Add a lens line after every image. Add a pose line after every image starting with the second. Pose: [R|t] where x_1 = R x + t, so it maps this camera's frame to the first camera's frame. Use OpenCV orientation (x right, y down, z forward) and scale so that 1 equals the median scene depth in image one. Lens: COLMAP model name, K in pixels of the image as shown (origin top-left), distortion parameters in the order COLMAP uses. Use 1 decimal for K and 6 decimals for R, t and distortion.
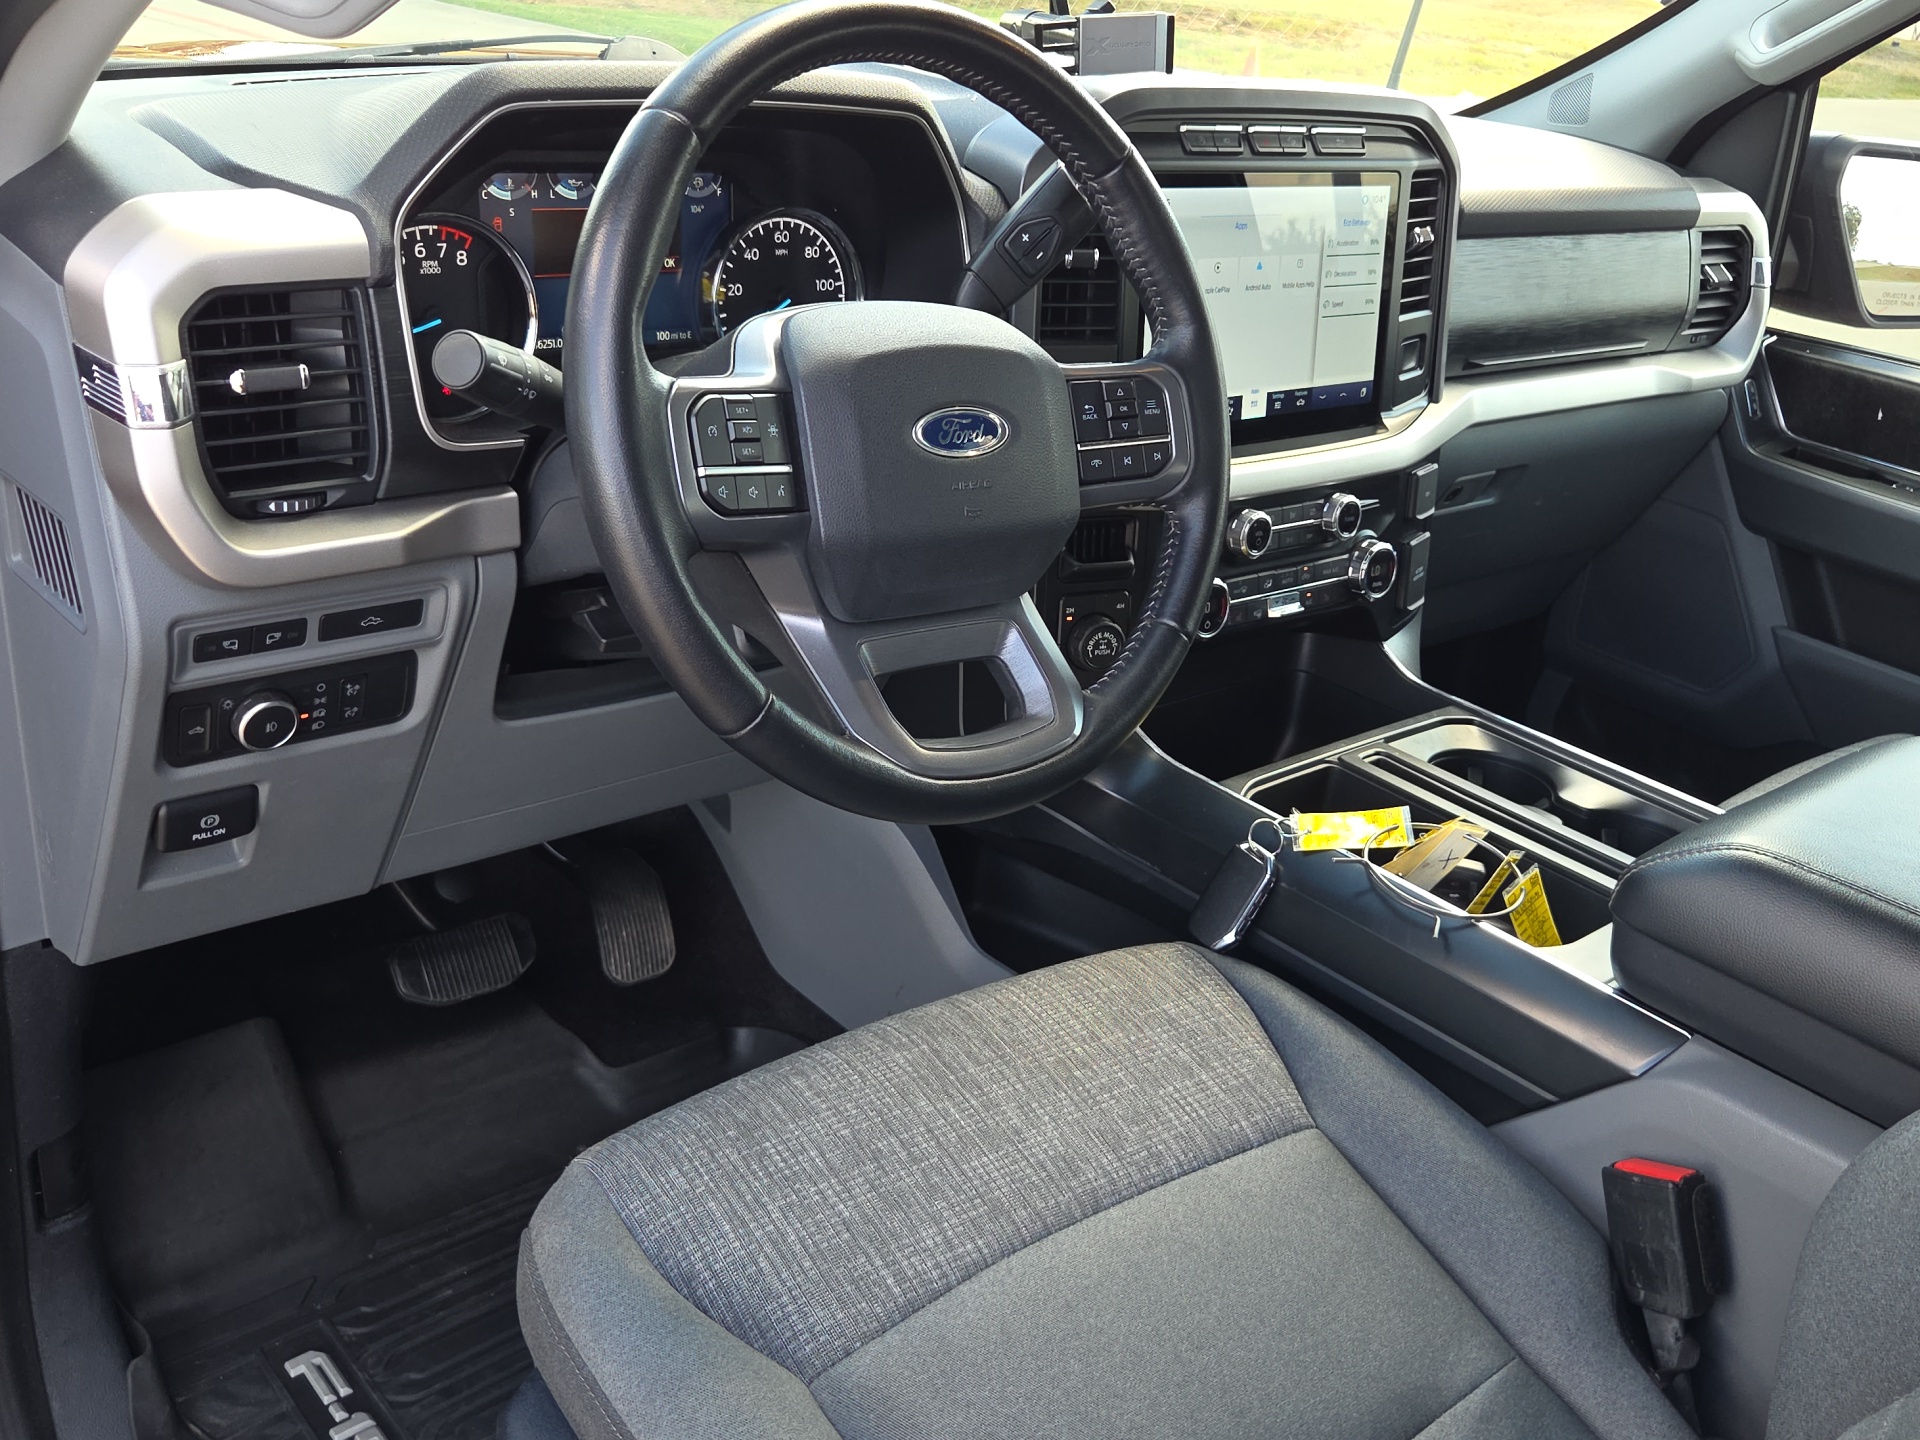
lens RADIAL K [[1826.3, 0, 955.0], [0, 1826.3, 707.7], [0, 0, 1]] dist [-0.005930, 0.000000]
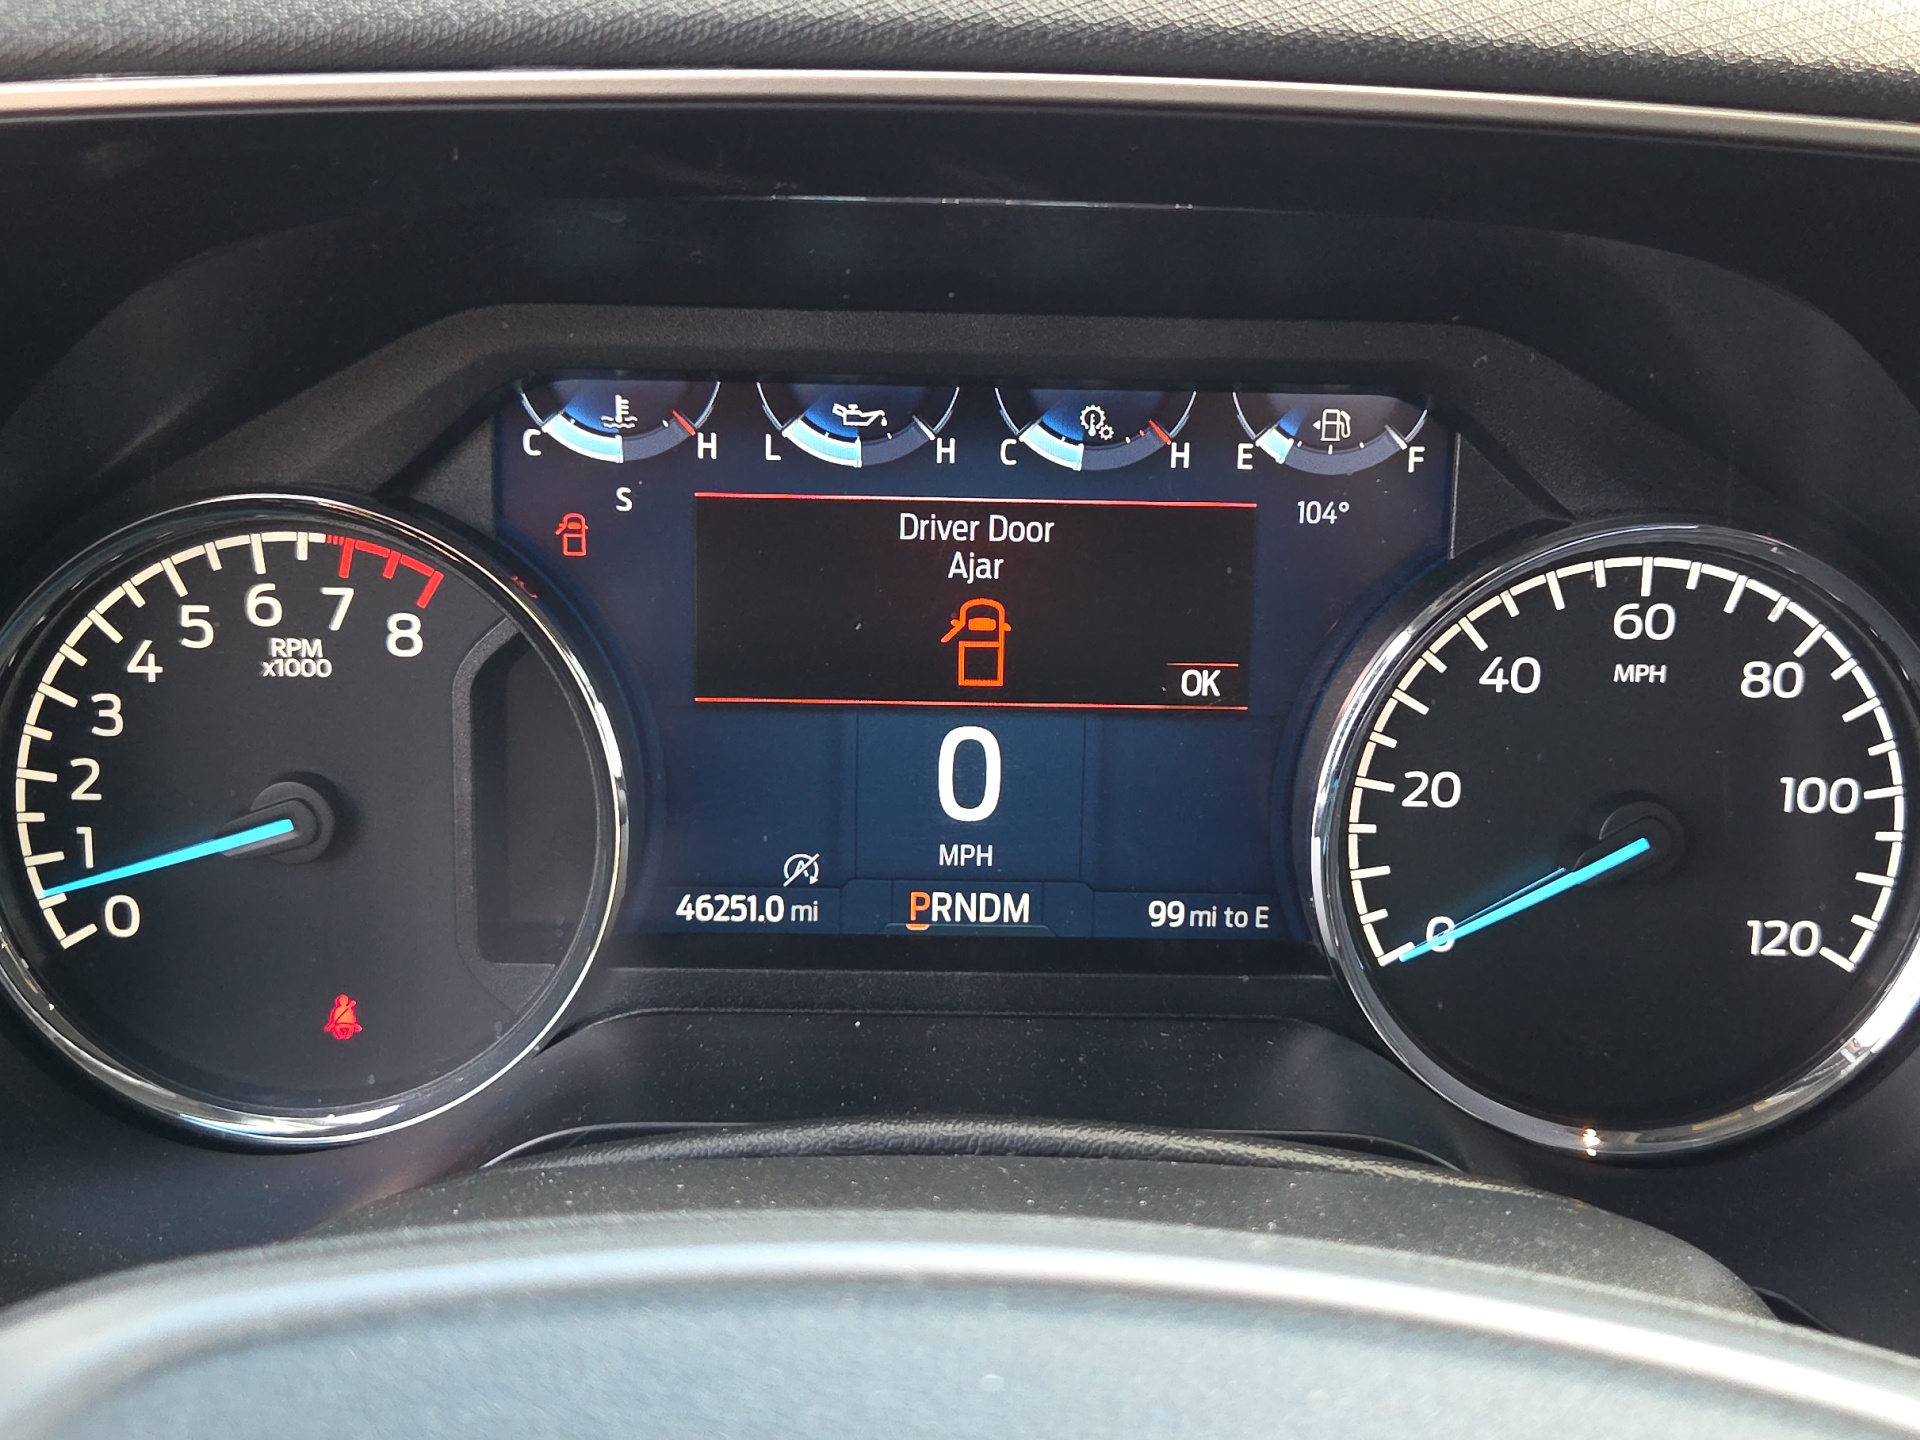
lens RADIAL K [[1973.6, 0, 955.4], [0, 1973.6, 715.4], [0, 0, 1]] dist [-0.016343, 0.000592]
pose [[0.760142, 0.111331, -0.640148, 0.020063], [-0.202030, 0.976874, -0.070007, -0.199896], [0.617550, 0.182545, 0.765056, 0.700732]]
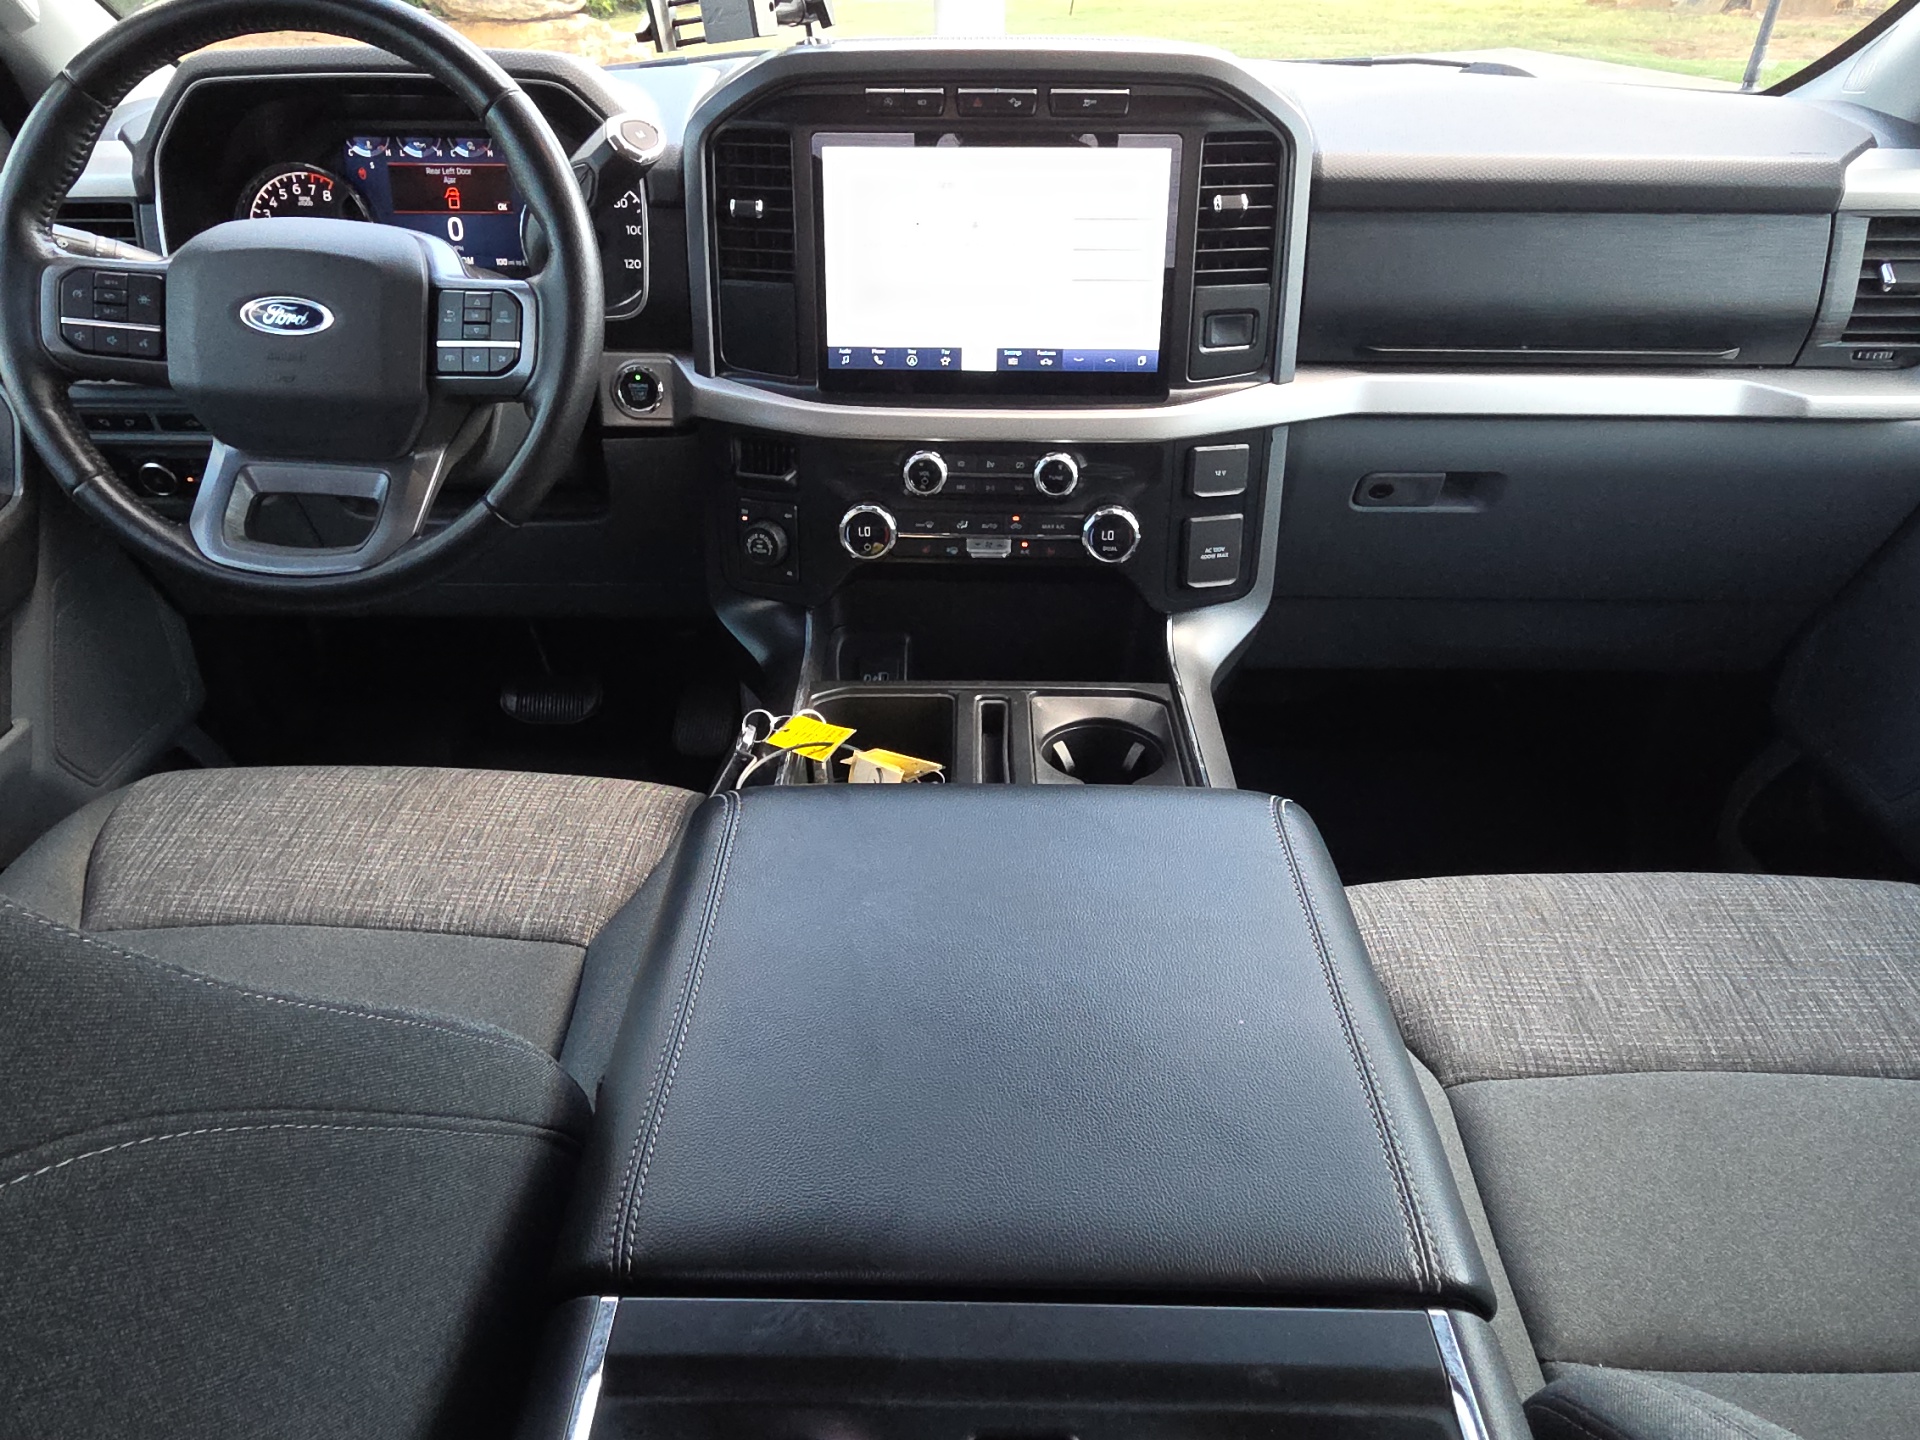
lens RADIAL K [[1380.3, 0, 966.0], [0, 1380.3, 728.8], [0, 0, 1]] dist [-0.004440, 0.008359]
pose [[0.739019, 0.242543, -0.628509, 0.817062], [-0.197637, 0.969948, 0.141918, -0.075971], [0.644042, 0.019337, 0.764746, 0.421595]]
